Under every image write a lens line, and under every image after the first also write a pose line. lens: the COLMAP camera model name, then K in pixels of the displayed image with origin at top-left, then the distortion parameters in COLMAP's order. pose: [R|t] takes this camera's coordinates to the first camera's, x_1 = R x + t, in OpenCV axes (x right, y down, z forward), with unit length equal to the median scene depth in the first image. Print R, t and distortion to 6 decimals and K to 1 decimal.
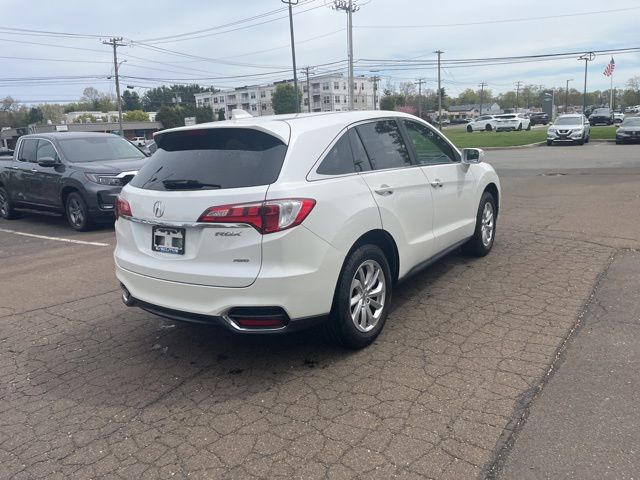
lens RADIAL K [[483.3, 0, 318.8], [0, 483.3, 233.1], [0, 0, 1]] dist [0.072997, -0.092610]
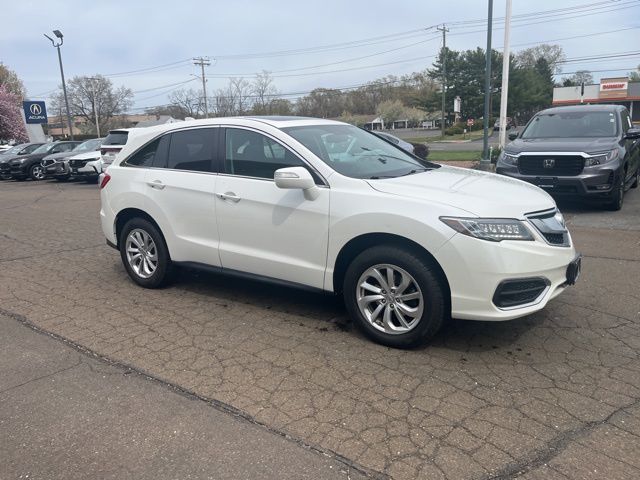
lens RADIAL K [[483.3, 0, 318.4], [0, 483.3, 235.9], [0, 0, 1]] dist [0.072997, -0.092610]
pose [[0.017113, 0.270535, -0.962558, 1.219490], [-0.171703, 0.949193, 0.263726, -0.319999], [0.985000, 0.160761, 0.062695, 1.165300]]
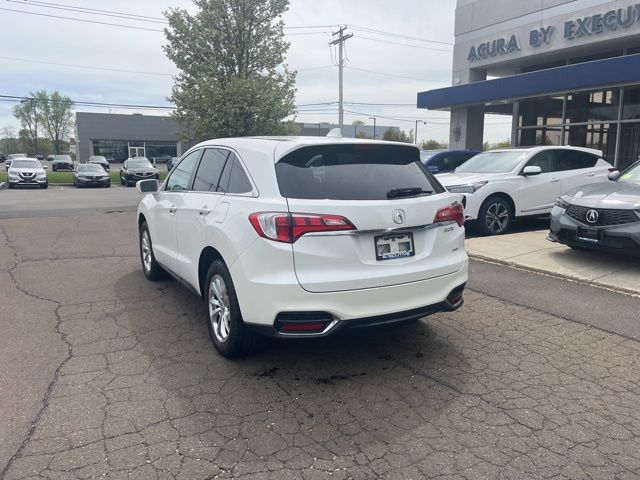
lens RADIAL K [[483.3, 0, 316.9], [0, 483.3, 233.6], [0, 0, 1]] dist [0.072997, -0.092610]
pose [[0.423287, -0.078096, 0.902624, -0.989152], [0.162572, 0.986654, 0.009128, -0.037003], [-0.891290, 0.142878, 0.430334, 0.523179]]
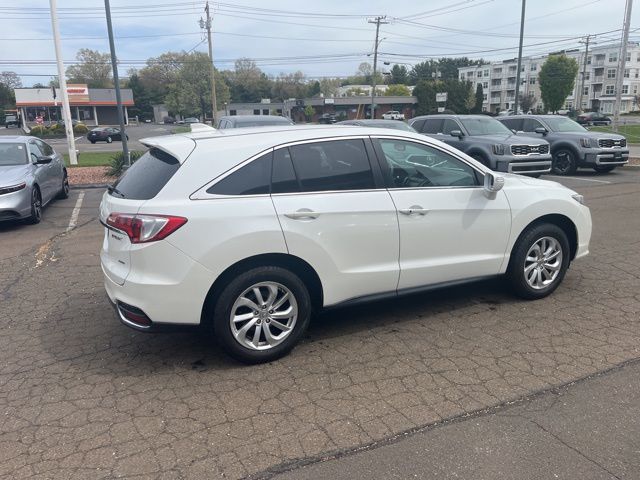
lens RADIAL K [[483.3, 0, 319.2], [0, 483.3, 233.4], [0, 0, 1]] dist [0.072997, -0.092610]
pose [[0.868218, 0.156706, -0.470788, 0.537065], [-0.132512, 0.987586, 0.084351, -0.117541], [0.478162, -0.010851, 0.878205, 0.135250]]
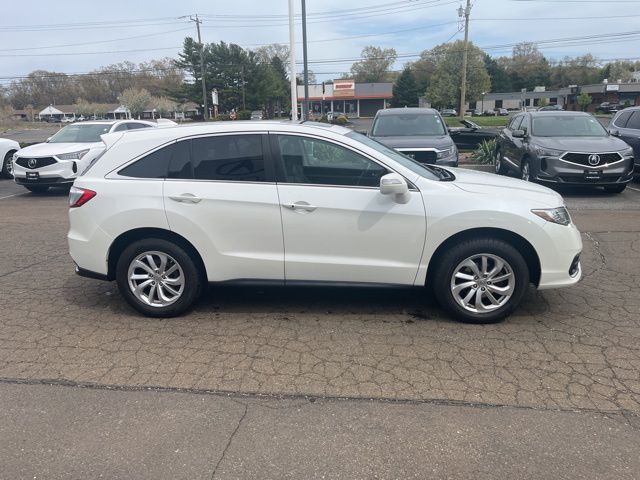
lens RADIAL K [[483.3, 0, 318.7], [0, 483.3, 241.0], [0, 0, 1]] dist [0.072997, -0.092610]
pose [[0.498067, 0.266093, -0.825302, 1.072670], [-0.184102, 0.962505, 0.199224, -0.236358], [0.847370, 0.052713, 0.528380, 0.568747]]
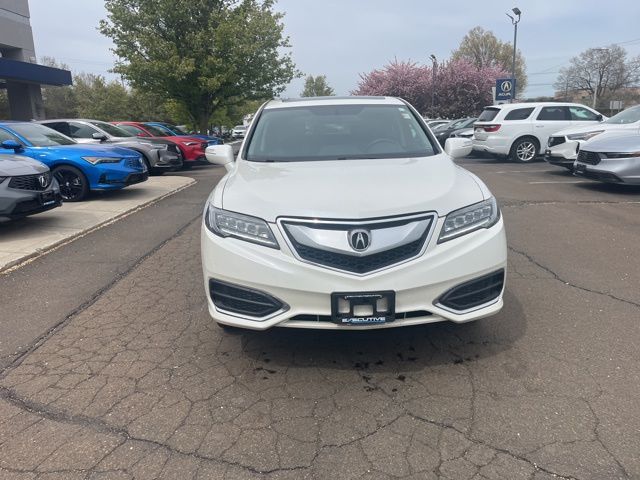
lens RADIAL K [[483.3, 0, 318.8], [0, 483.3, 242.1], [0, 0, 1]] dist [0.072997, -0.092610]
pose [[-0.798829, 0.224380, -0.558145, 0.791039], [-0.045441, 0.902674, 0.427919, -0.451644], [0.599840, 0.367197, -0.710886, 2.036263]]
